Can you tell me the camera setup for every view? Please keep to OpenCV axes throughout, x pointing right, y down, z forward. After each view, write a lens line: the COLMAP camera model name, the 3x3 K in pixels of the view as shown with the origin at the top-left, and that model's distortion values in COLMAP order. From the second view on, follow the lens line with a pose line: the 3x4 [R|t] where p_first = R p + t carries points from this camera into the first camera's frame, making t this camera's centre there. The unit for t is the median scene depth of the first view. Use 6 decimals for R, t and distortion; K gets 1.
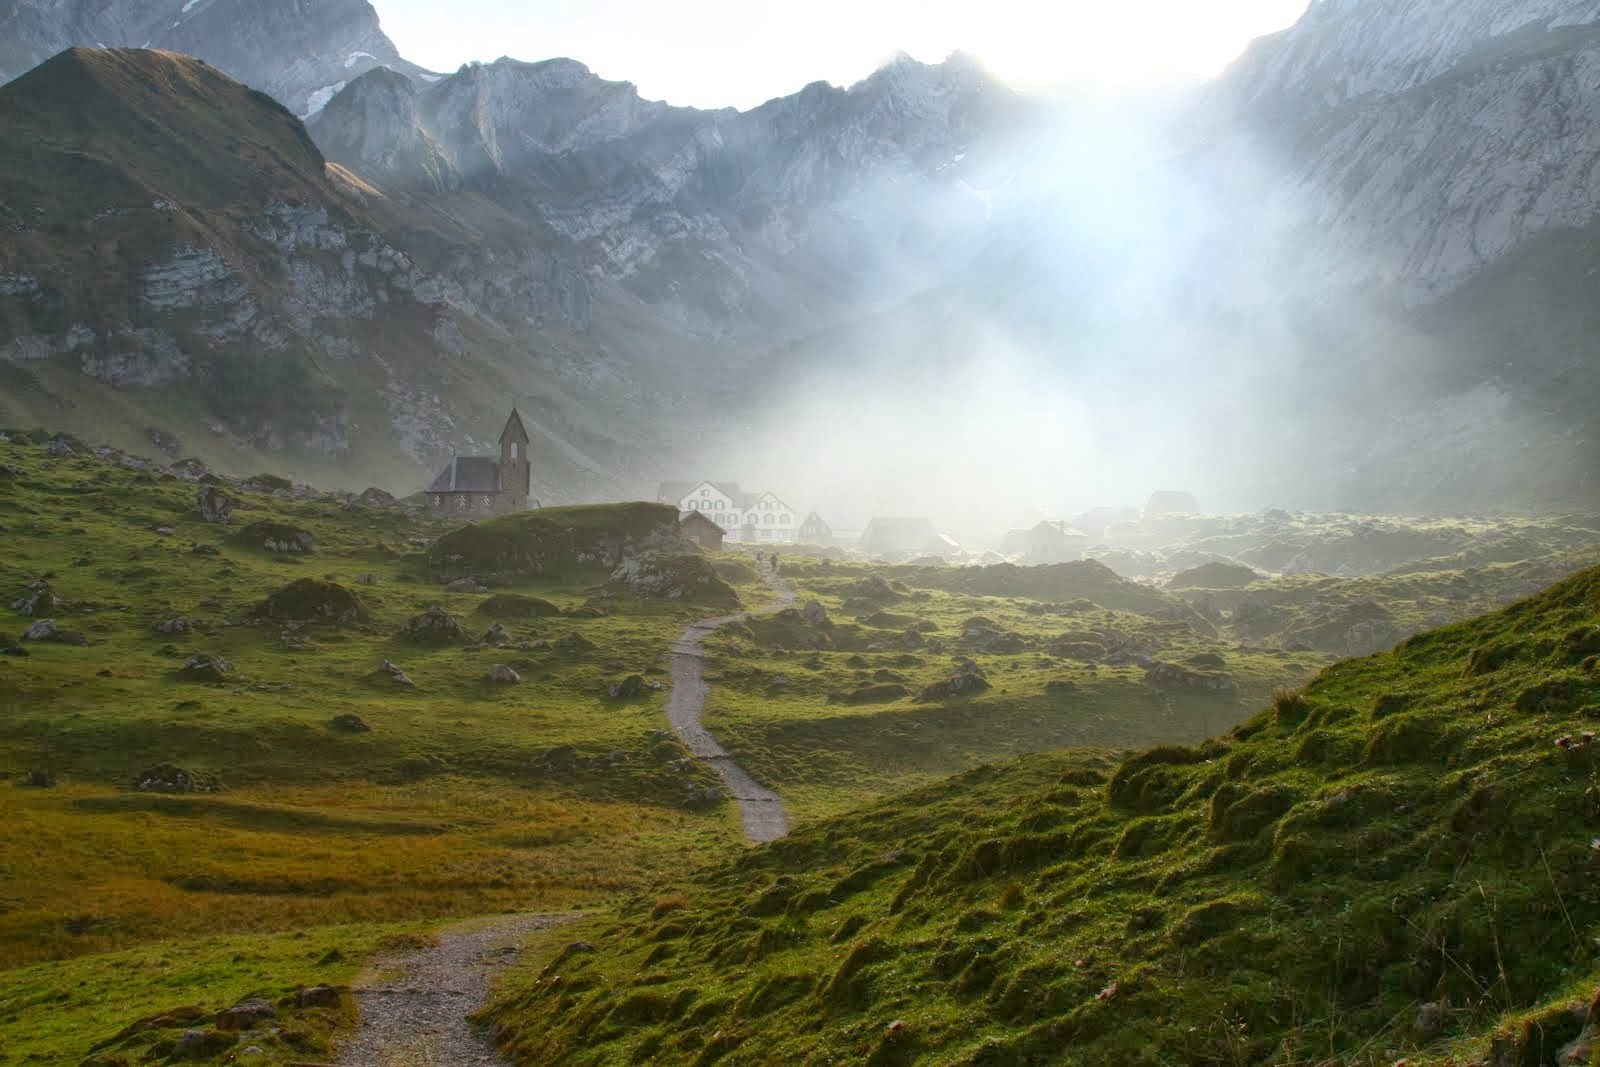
lens RADIAL K [[2056.6, 0, 833.2], [0, 2056.6, 555.9], [0, 0, 1]] dist [-0.159016, 0.089389]
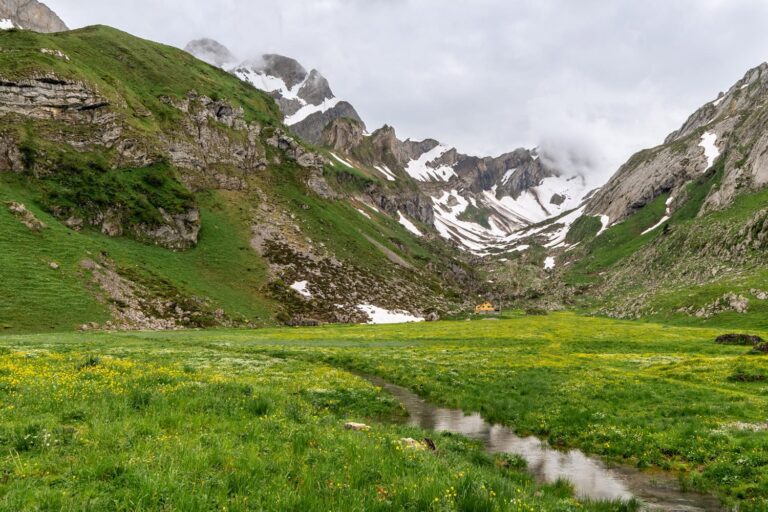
lens RADIAL K [[630.6, 0, 430.0], [0, 630.6, 215.9], [0, 0, 1]] dist [0.007888, 0.001172]
pose [[0.989318, -0.021317, -0.144206, -0.028350], [-0.001364, 0.987853, -0.155388, -0.004855], [0.145766, 0.153925, 0.977271, 0.564386]]
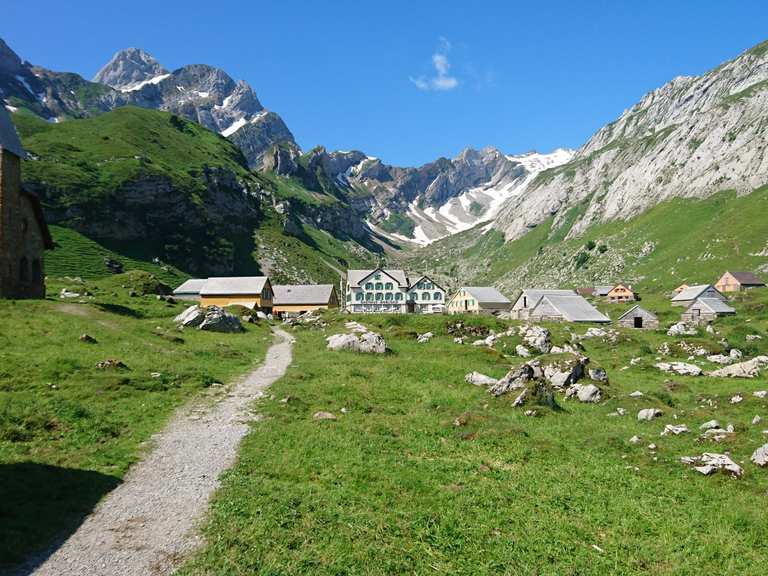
lens RADIAL K [[628.8, 0, 380.9], [0, 628.8, 289.2], [0, 0, 1]] dist [0.195724, -0.336077]
pose [[0.994434, -0.015087, -0.104271, -0.009257], [0.010683, 0.999032, -0.042670, -0.002790], [0.104814, 0.041319, 0.993633, 0.308791]]
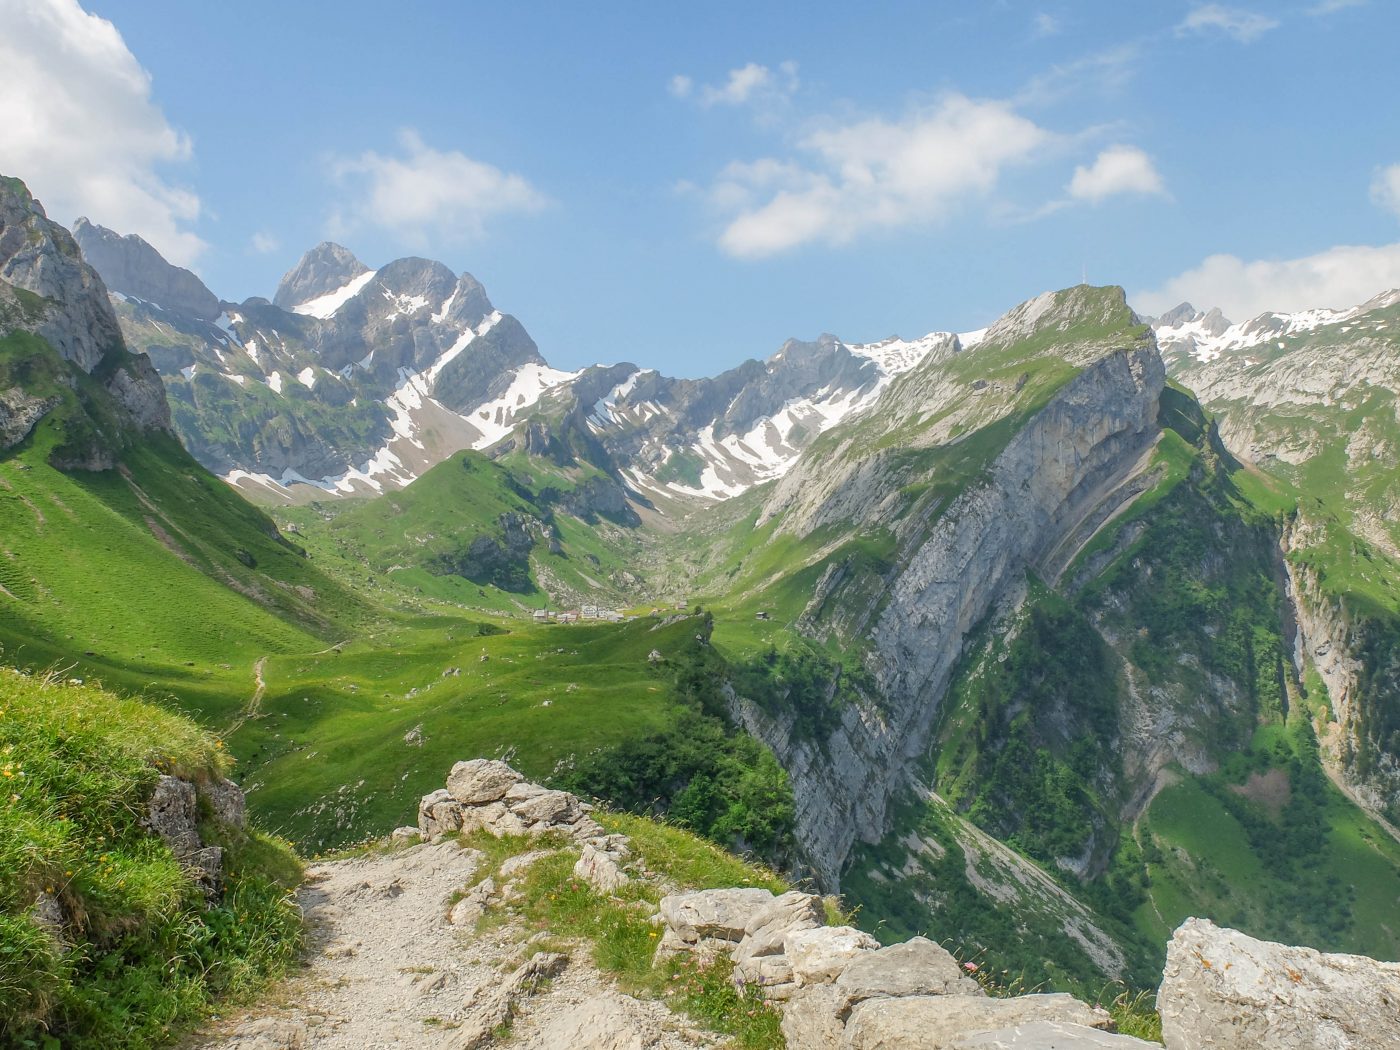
lens RADIAL K [[1272.4, 0, 700.0], [0, 1272.4, 525.0], [0, 0, 1]] dist [-0.004431, -0.002381]
pose [[0.994113, -0.032386, -0.103399, 0.298128], [0.028172, 0.998722, -0.041962, -0.053003], [0.104626, 0.038802, 0.993754, -1.179232]]
